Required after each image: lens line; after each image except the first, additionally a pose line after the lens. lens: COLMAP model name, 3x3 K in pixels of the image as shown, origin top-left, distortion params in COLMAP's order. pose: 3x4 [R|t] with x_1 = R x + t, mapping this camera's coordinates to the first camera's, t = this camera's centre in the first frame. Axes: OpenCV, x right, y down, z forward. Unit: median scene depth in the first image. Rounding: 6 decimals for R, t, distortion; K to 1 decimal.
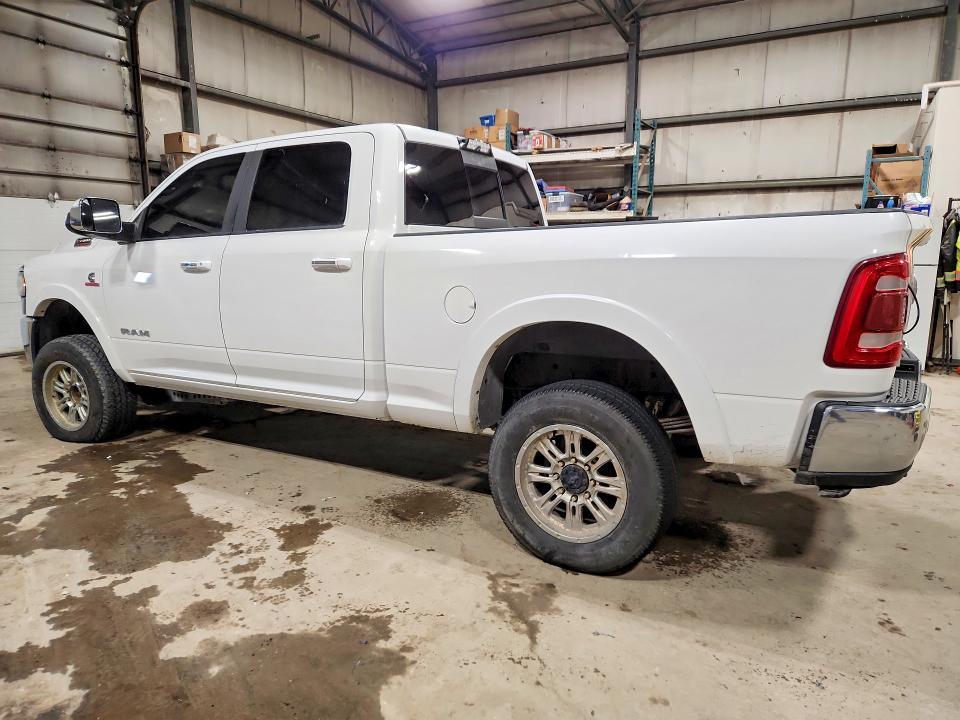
lens RADIAL K [[657.2, 0, 482.3], [0, 657.2, 365.9], [0, 0, 1]] dist [0.056751, -0.057597]
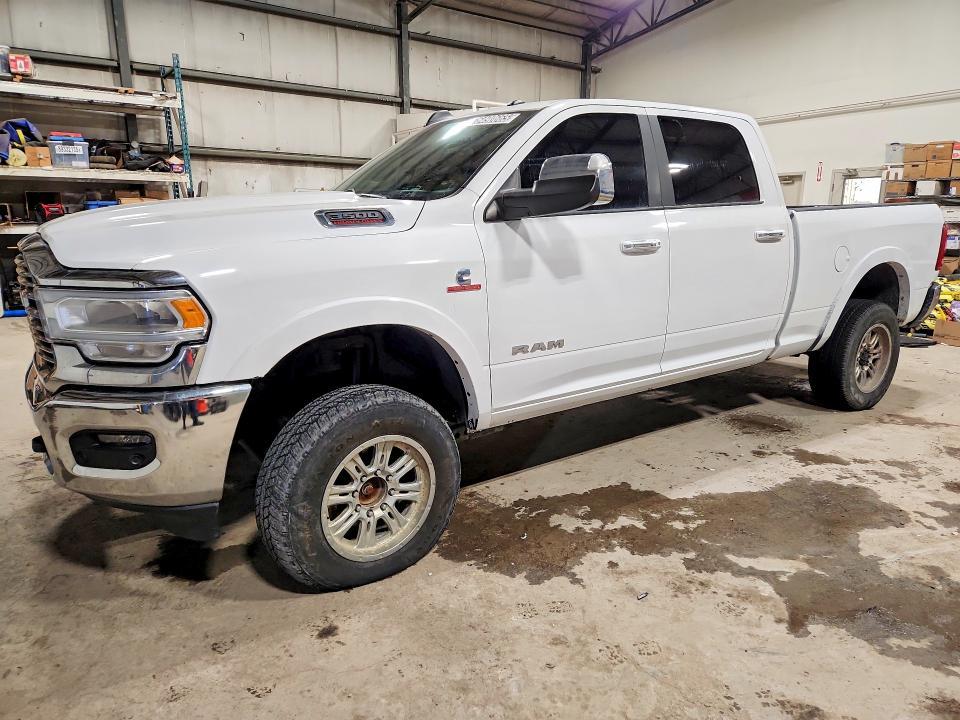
lens RADIAL K [[676.3, 0, 480.0], [0, 676.3, 360.0], [0, 0, 1]] dist [0.067473, -0.051995]
pose [[0.390184, -0.191430, 0.900617, -1.284413], [0.160328, 0.977331, 0.138275, -0.156913], [-0.906671, 0.090441, 0.412030, 0.808919]]
